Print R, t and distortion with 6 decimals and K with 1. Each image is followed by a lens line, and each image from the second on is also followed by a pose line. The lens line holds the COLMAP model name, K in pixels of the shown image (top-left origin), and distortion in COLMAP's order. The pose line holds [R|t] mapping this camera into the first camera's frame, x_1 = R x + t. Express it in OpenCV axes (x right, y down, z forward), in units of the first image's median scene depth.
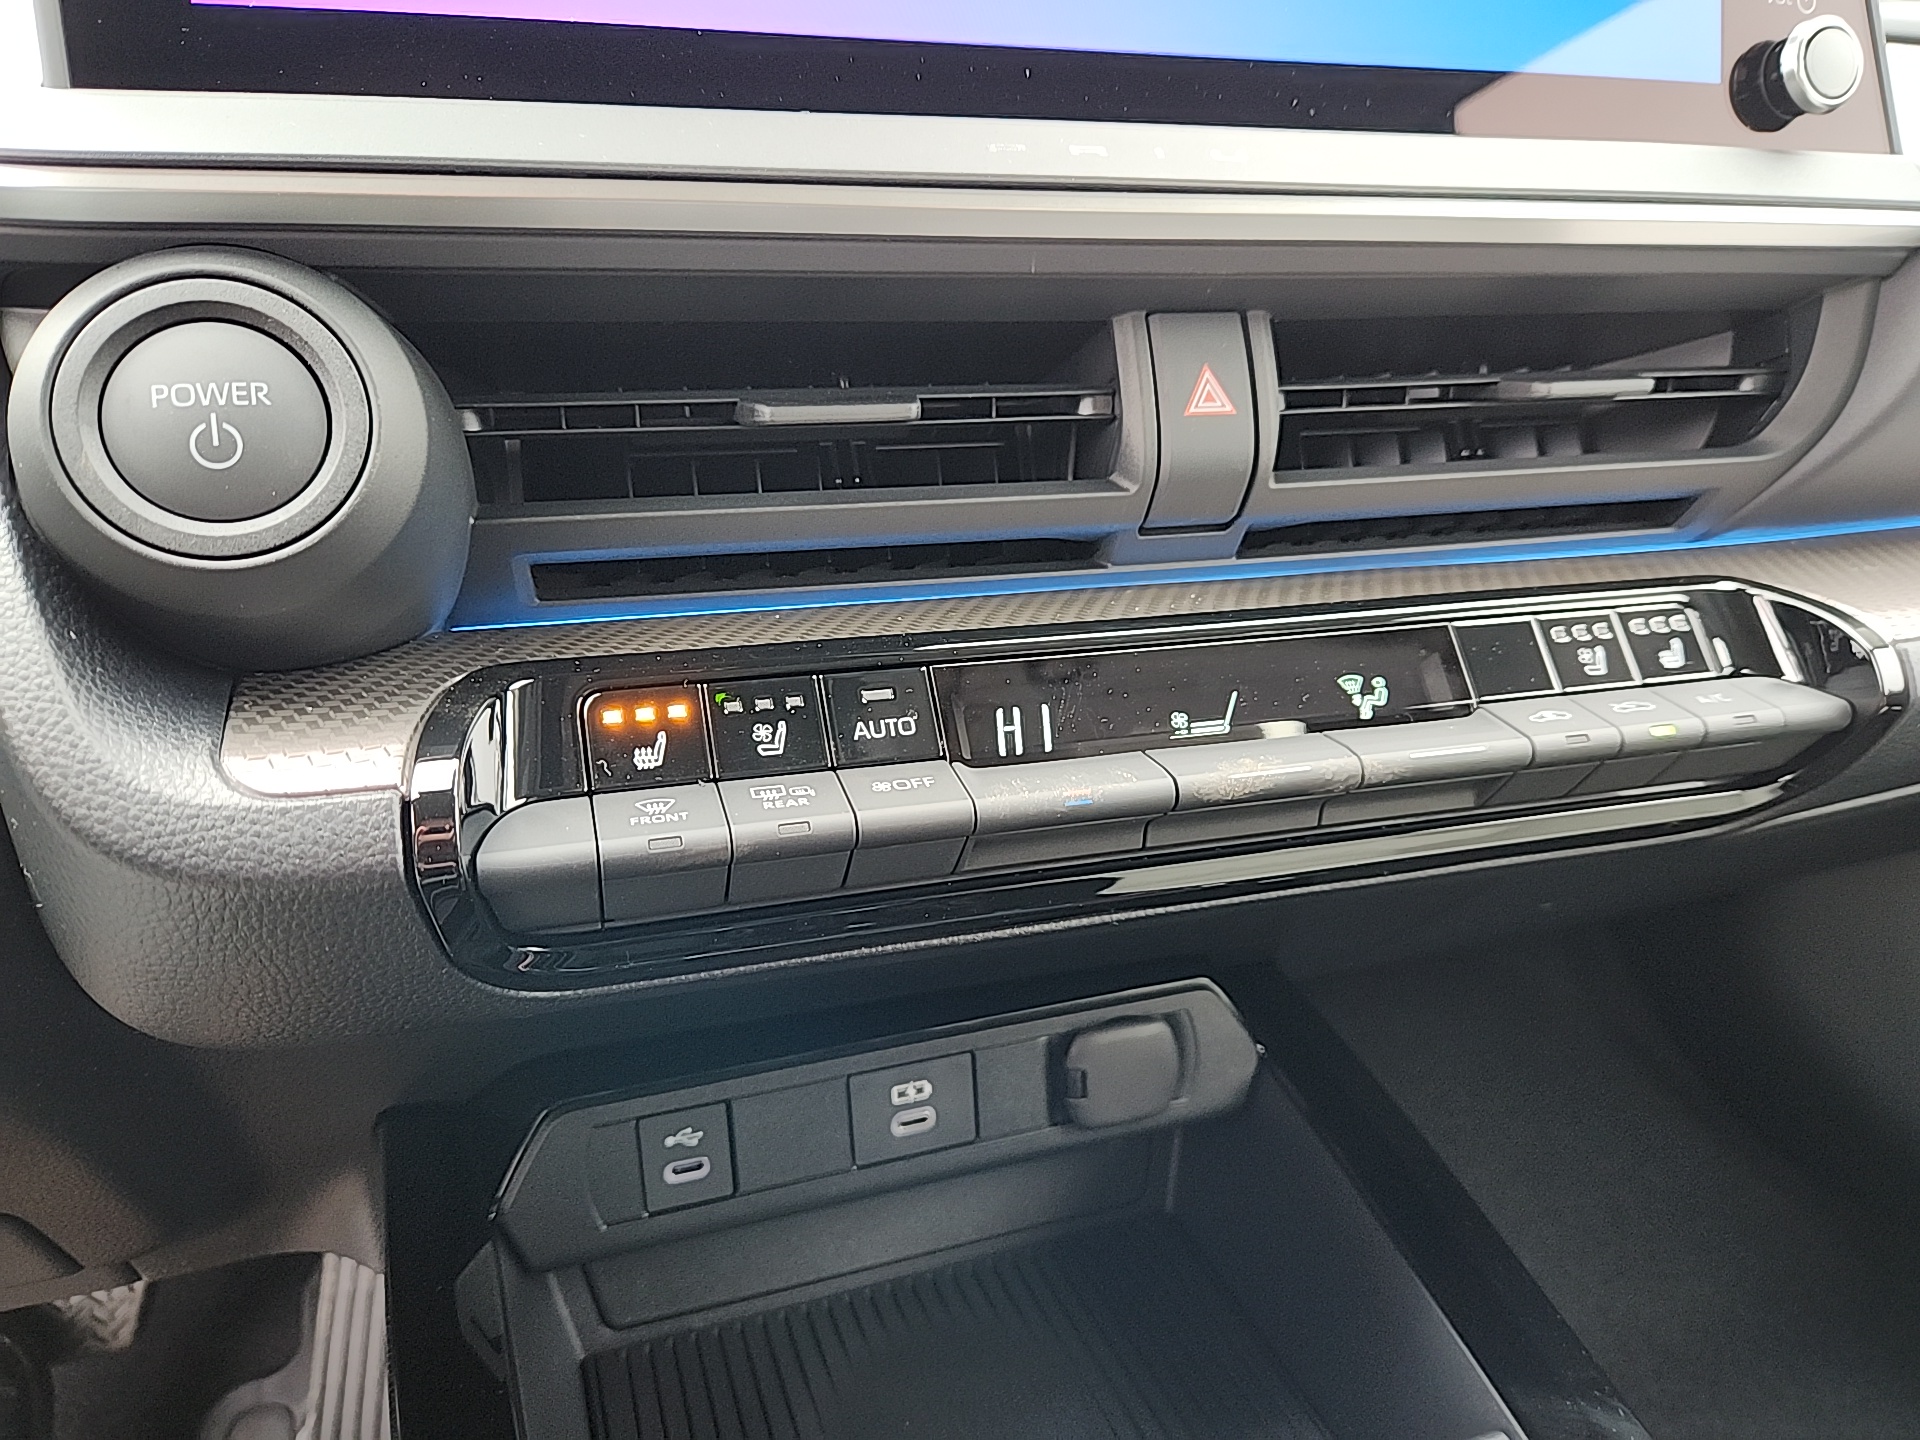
lens RADIAL K [[1374.8, 0, 955.3], [0, 1374.8, 770.4], [0, 0, 1]] dist [0.030270, -0.047453]
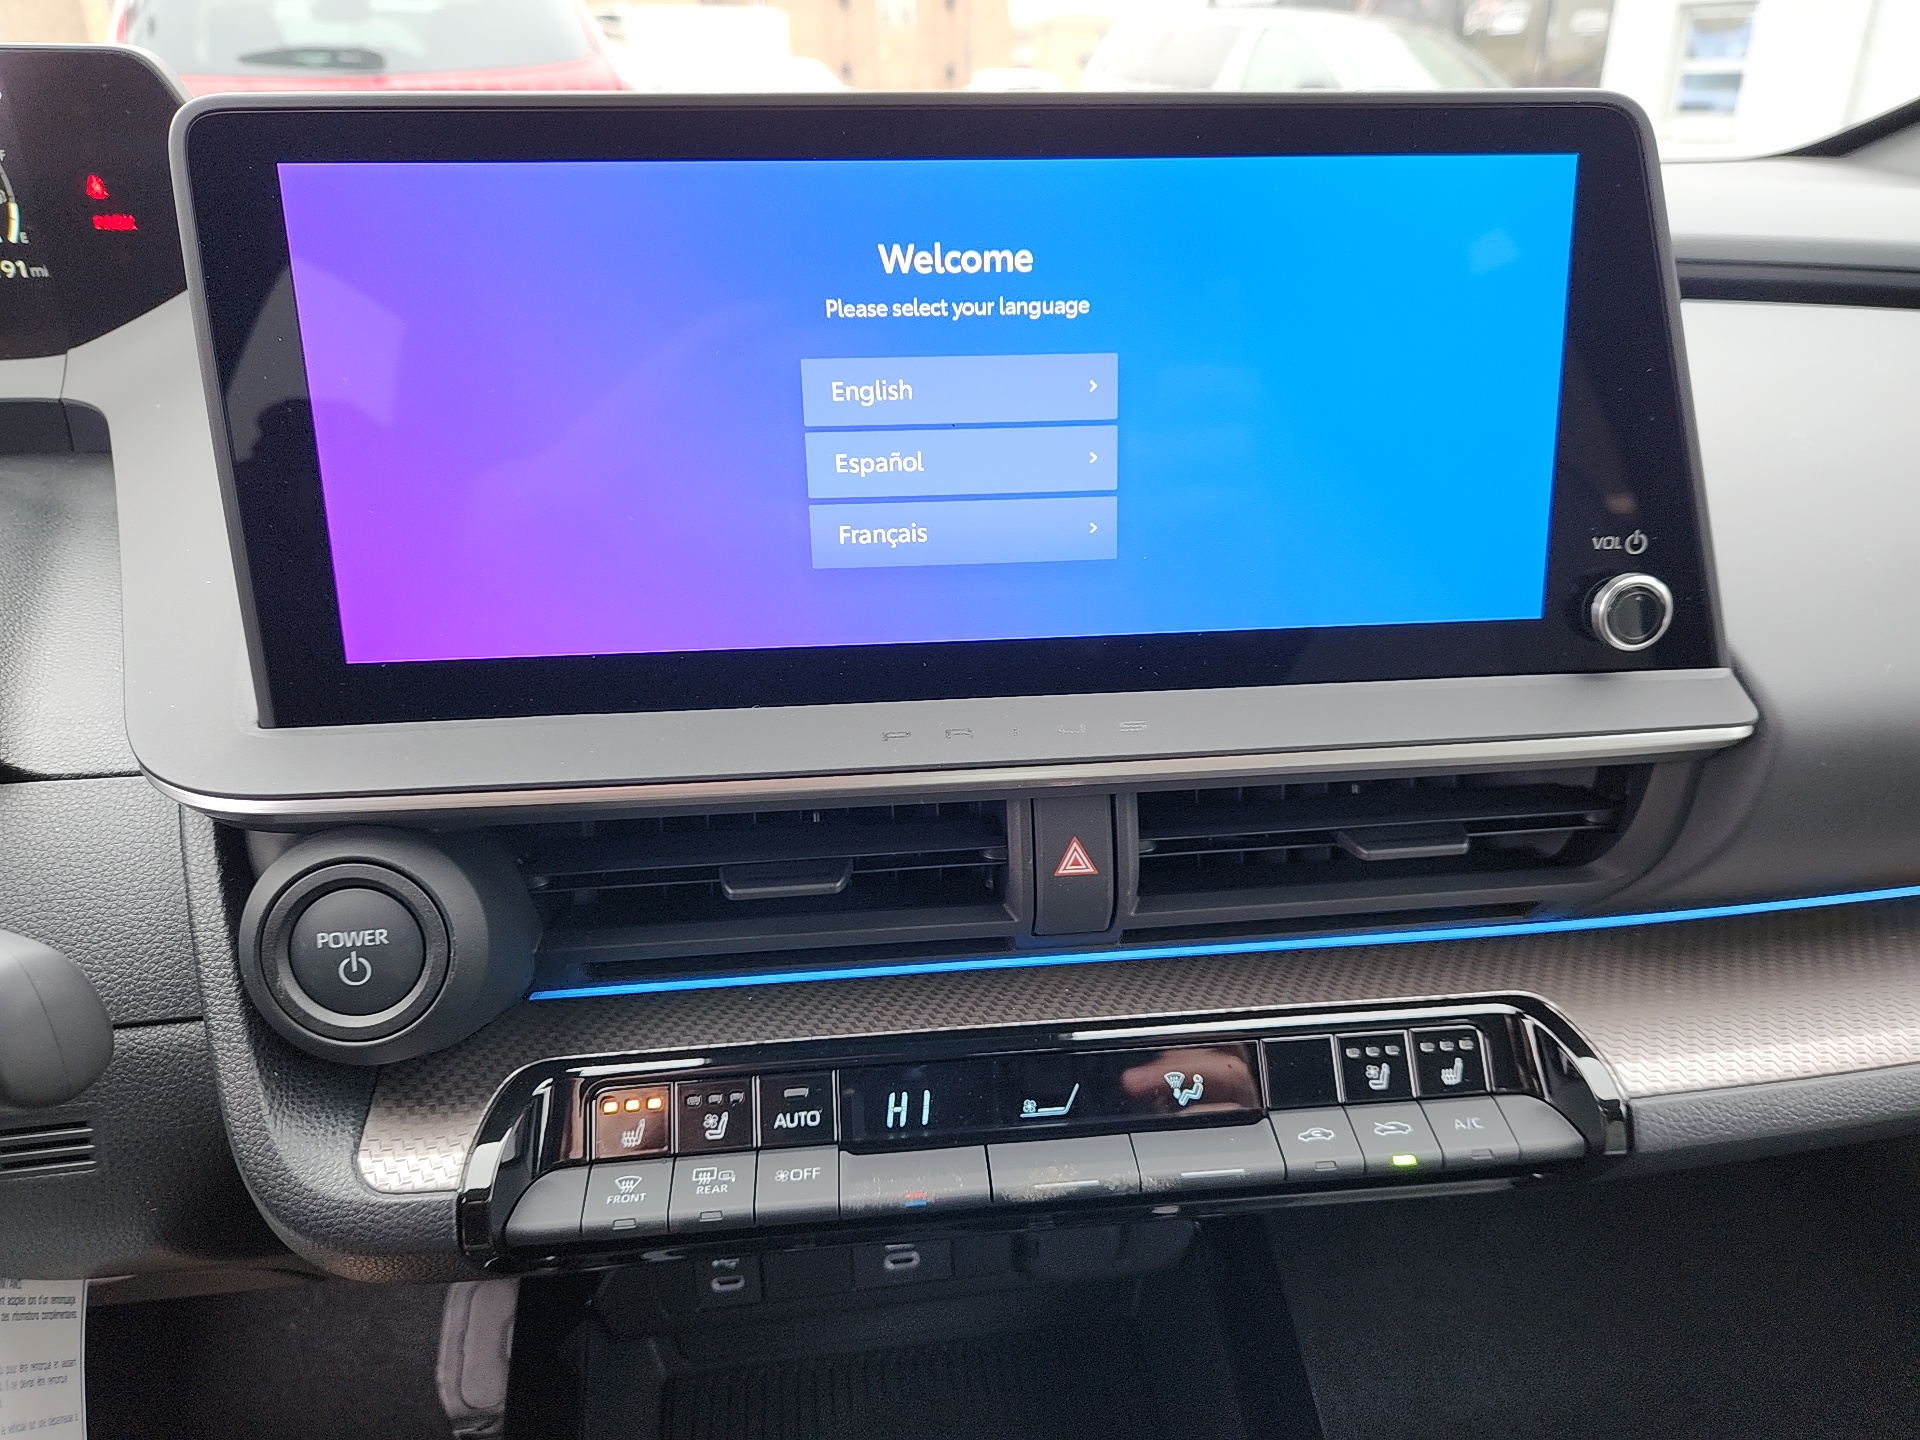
lens RADIAL K [[1374.8, 0, 982.5], [0, 1374.8, 707.2], [0, 0, 1]] dist [0.030270, -0.047453]
pose [[0.978482, 0.079683, -0.190325, 0.356989], [-0.057568, 0.991220, 0.119033, -0.605429], [0.198139, -0.105515, 0.974478, -0.298477]]
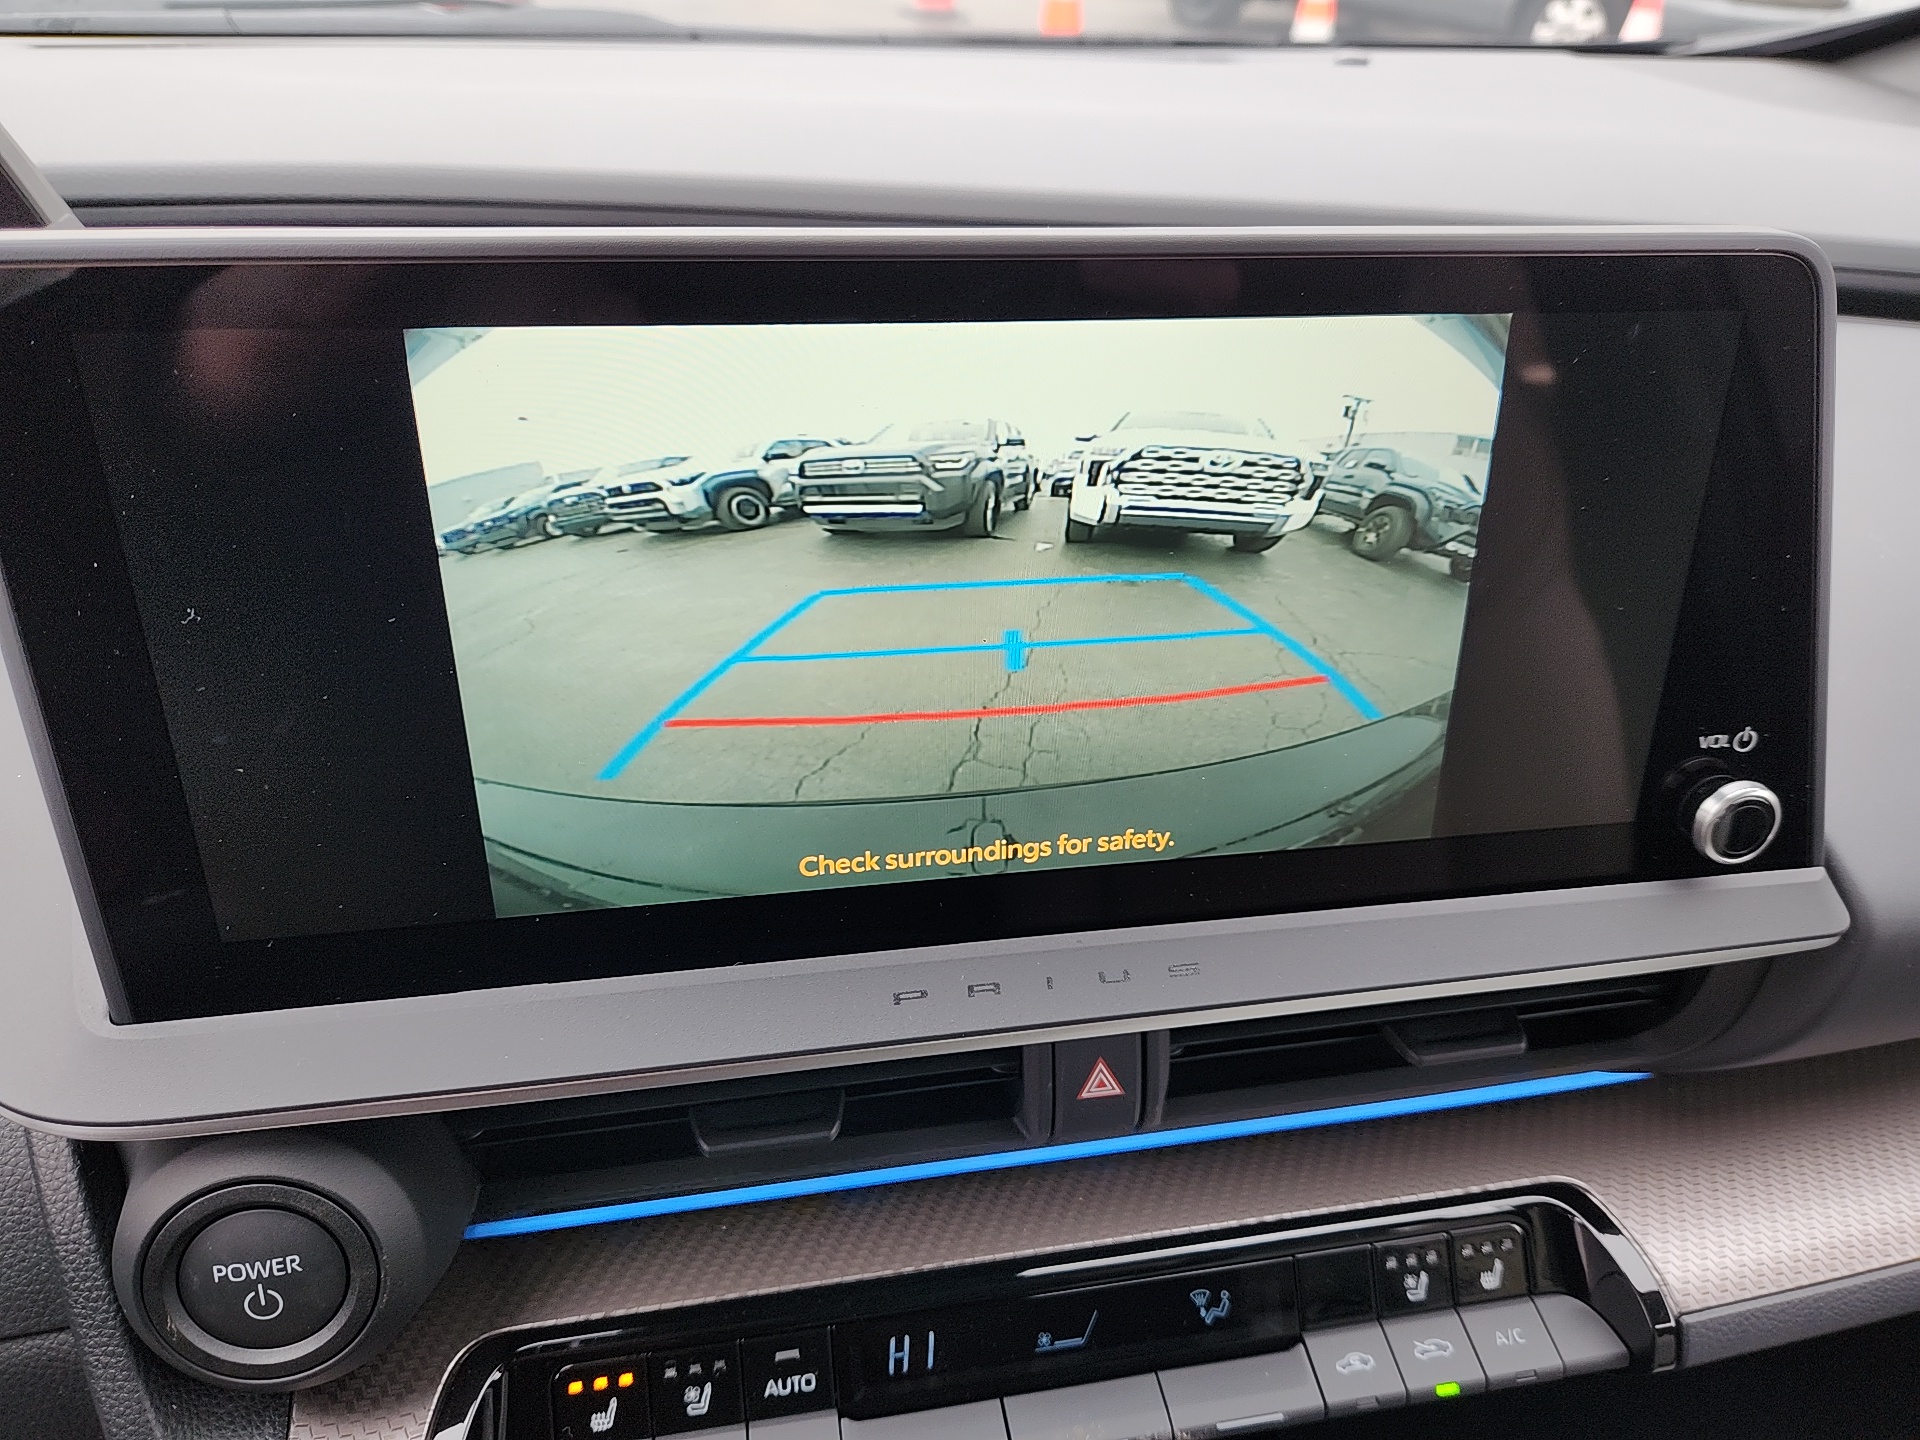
lens RADIAL K [[1374.8, 0, 970.3], [0, 1374.8, 705.6], [0, 0, 1]] dist [0.030270, -0.047453]
pose [[0.992378, 0.096338, -0.076840, 0.142847], [-0.072540, 0.960765, 0.267710, -0.934554], [0.099616, -0.260096, 0.960431, -0.040282]]
